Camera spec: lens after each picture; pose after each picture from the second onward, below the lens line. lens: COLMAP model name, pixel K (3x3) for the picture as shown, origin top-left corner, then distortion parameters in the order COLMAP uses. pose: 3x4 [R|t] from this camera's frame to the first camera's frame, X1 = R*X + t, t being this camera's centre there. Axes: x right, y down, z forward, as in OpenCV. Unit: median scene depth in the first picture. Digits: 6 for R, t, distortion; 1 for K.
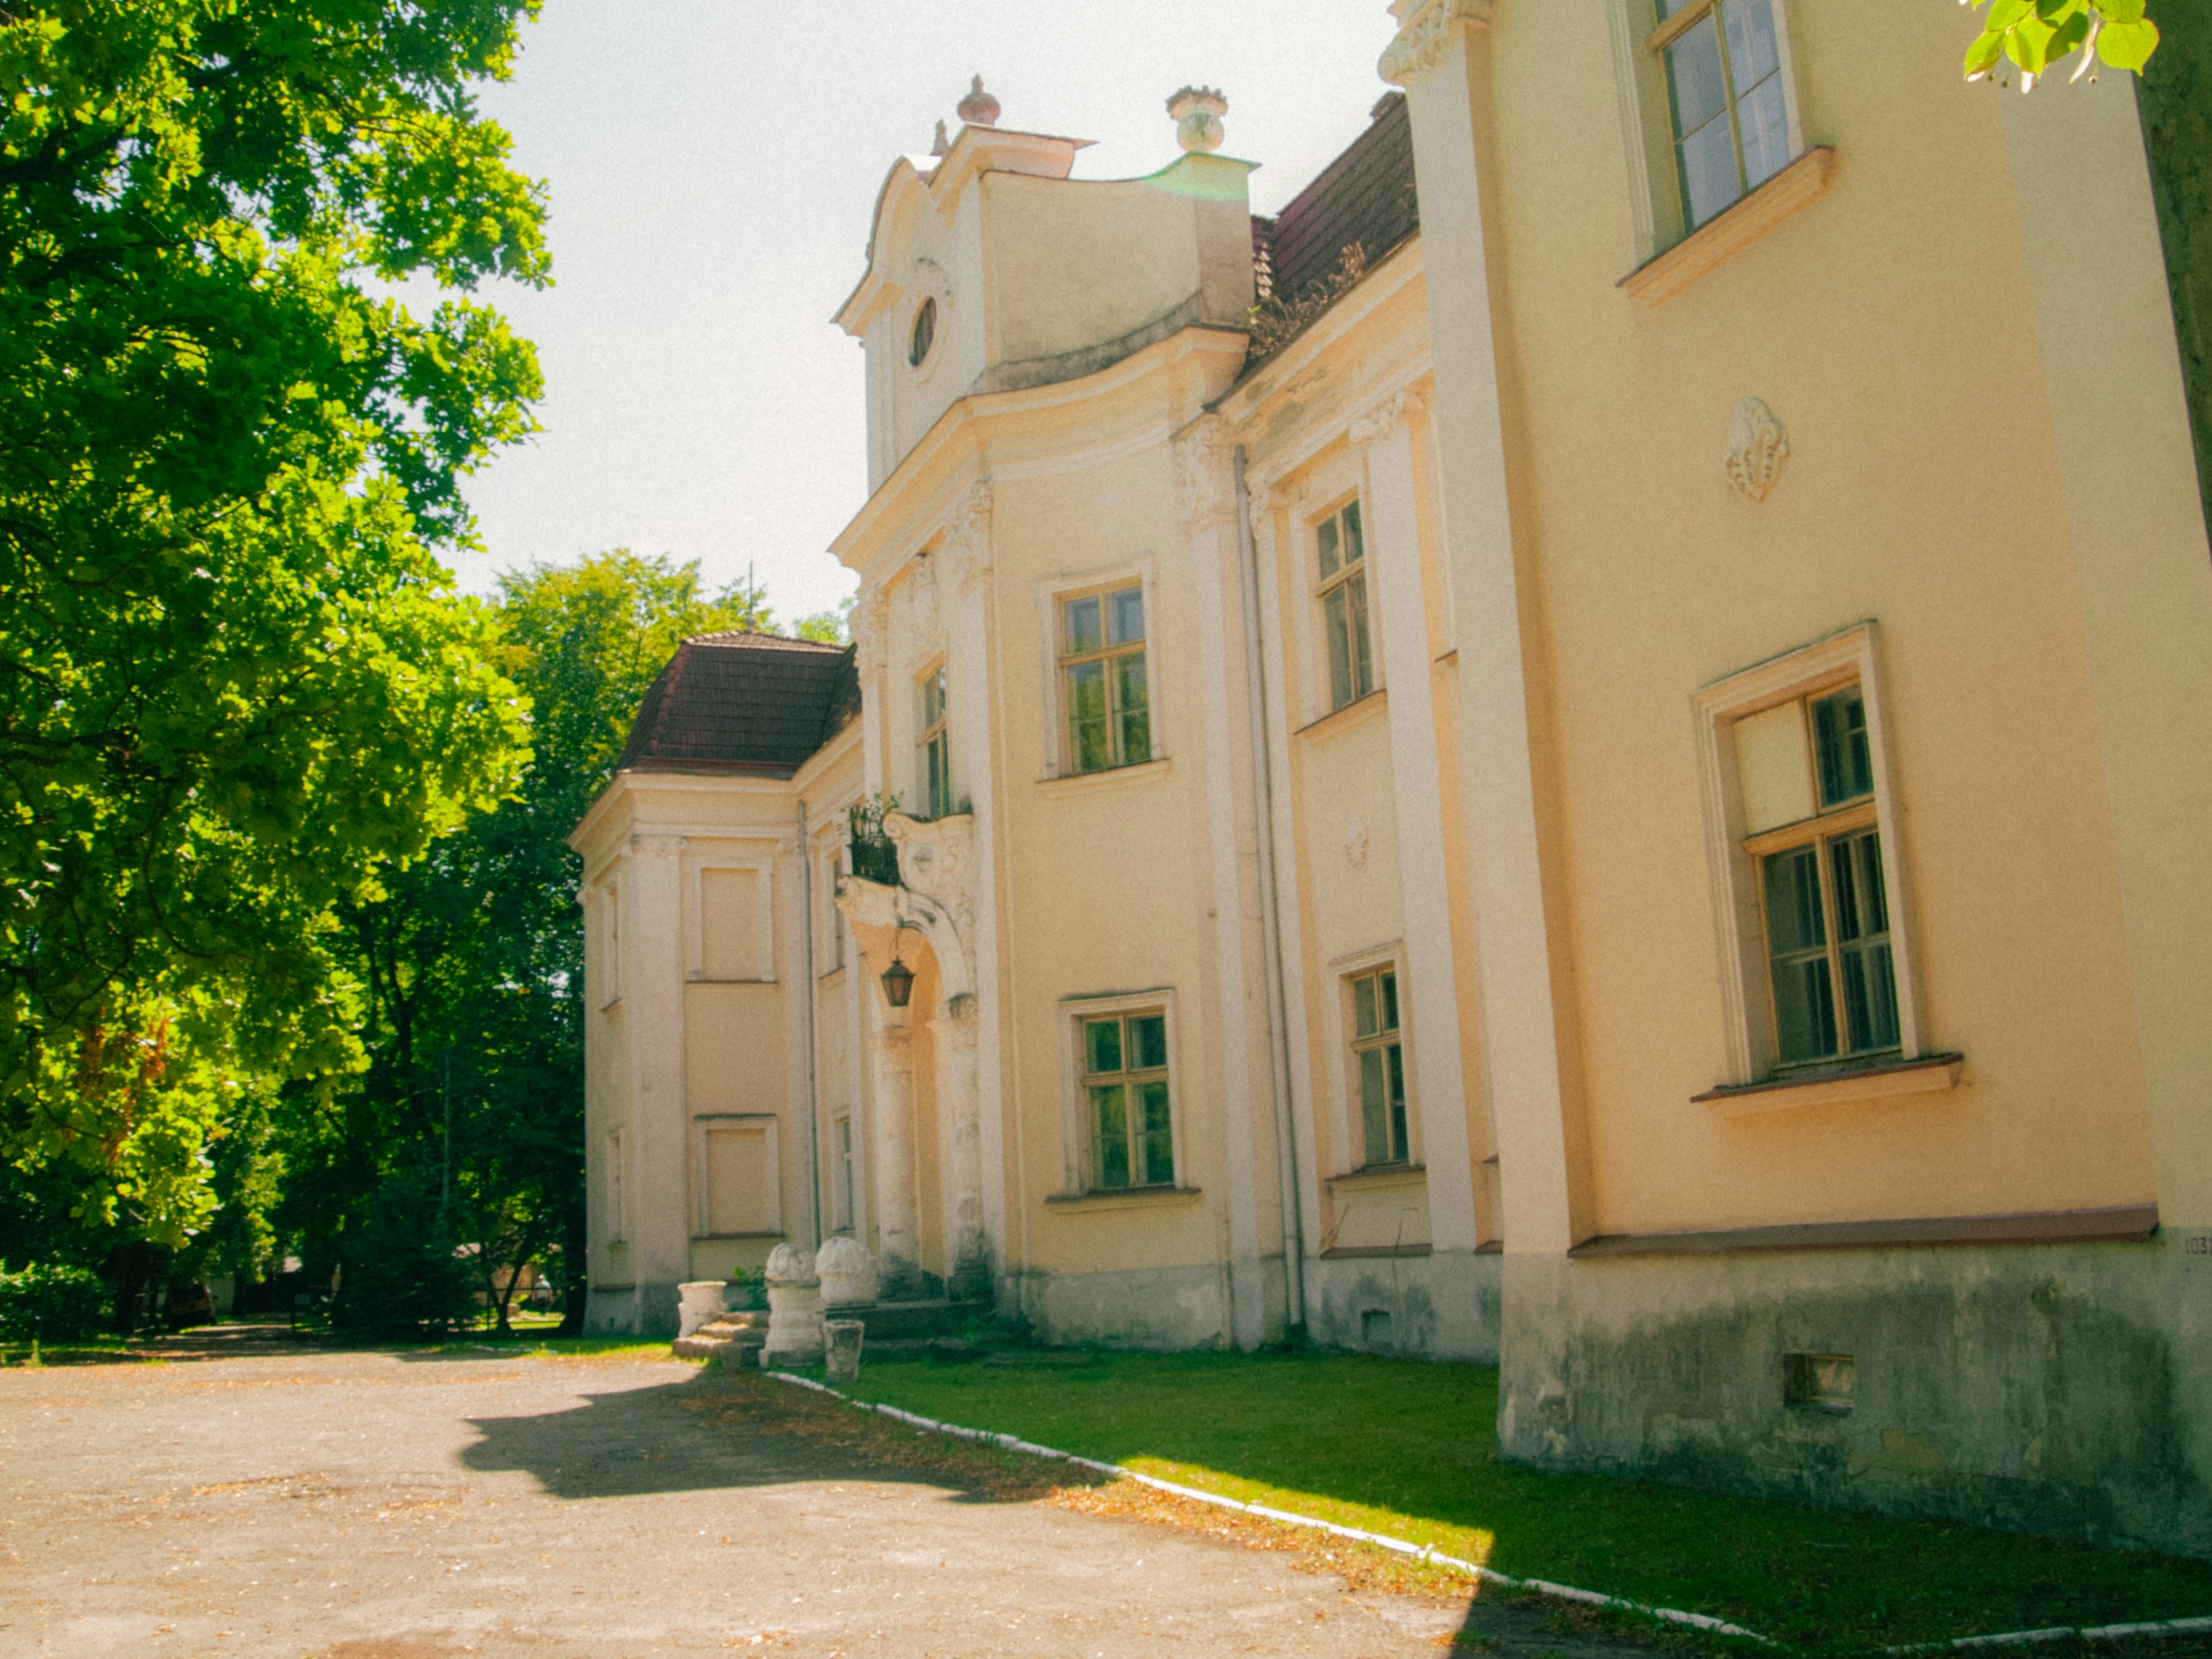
lens RADIAL K [[2225.5, 0, 1106.0], [0, 2225.5, 829.5], [0, 0, 1]] dist [-0.119672, 0.031241]
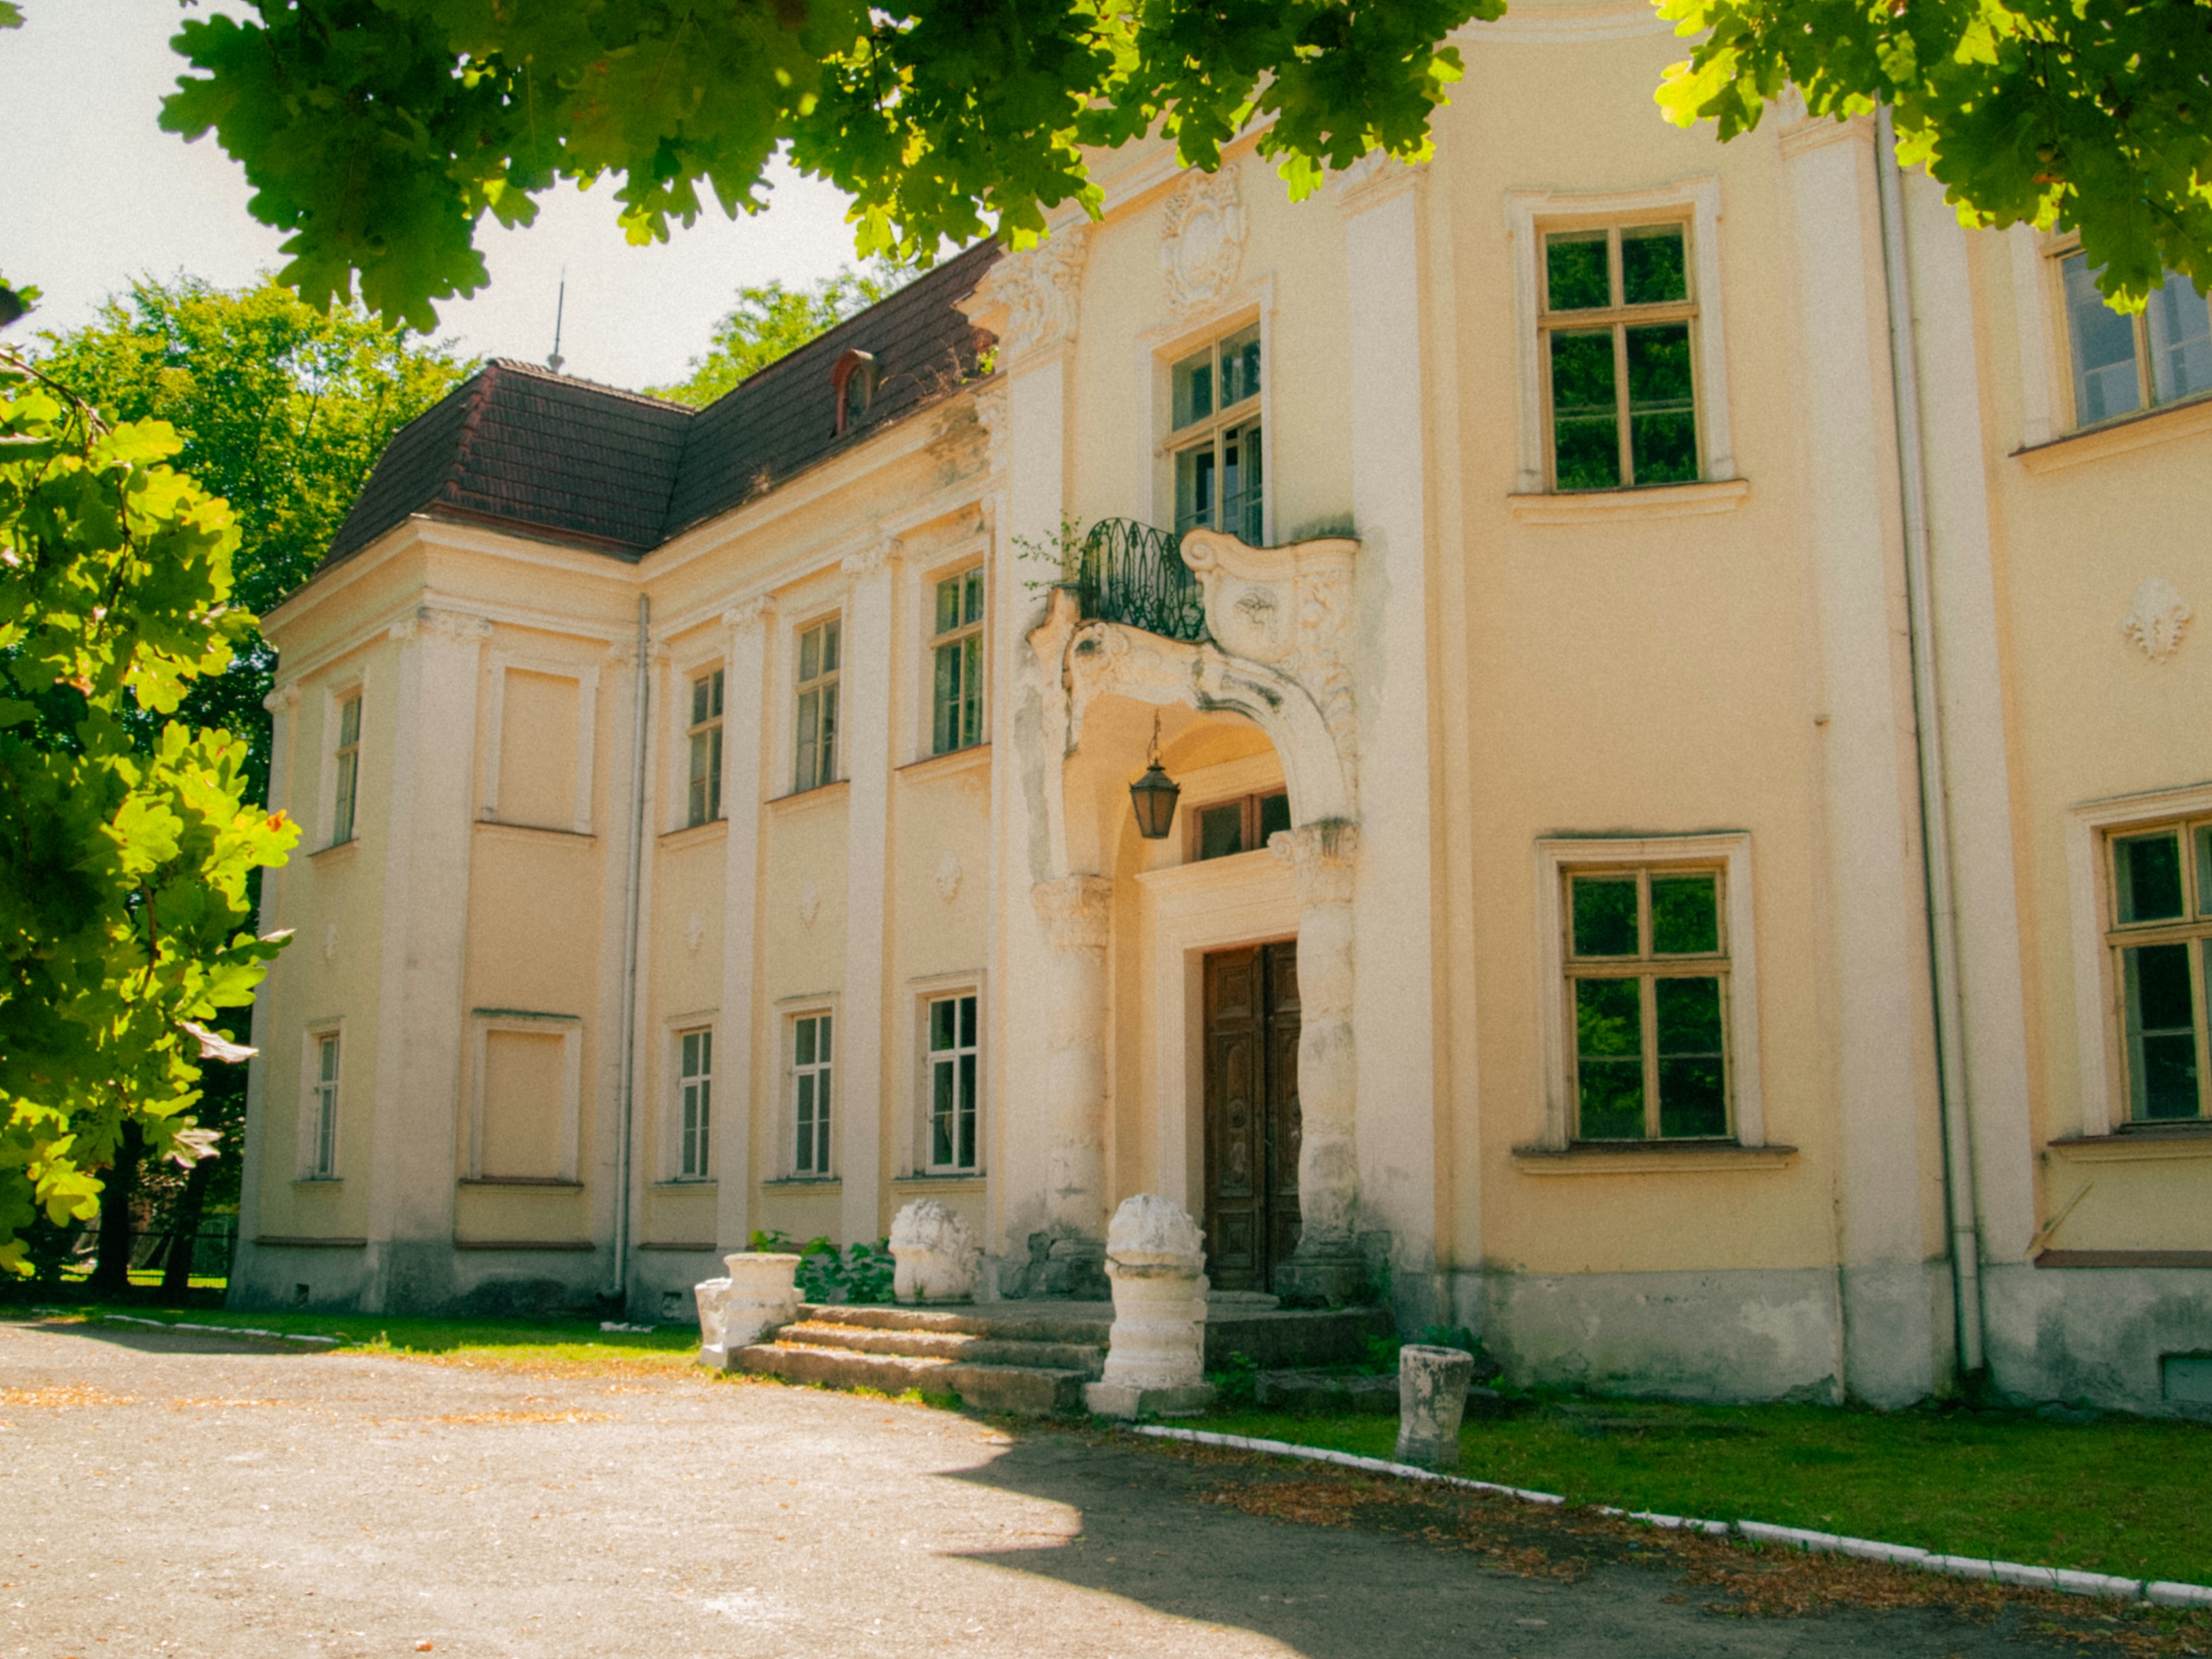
lens RADIAL K [[2225.5, 0, 1106.0], [0, 2225.5, 829.5], [0, 0, 1]] dist [-0.119672, 0.031241]
pose [[0.956375, 0.105456, 0.272443, -0.302708], [-0.106543, 0.994249, -0.010844, 0.092567], [-0.272020, -0.018656, 0.962111, 0.421561]]
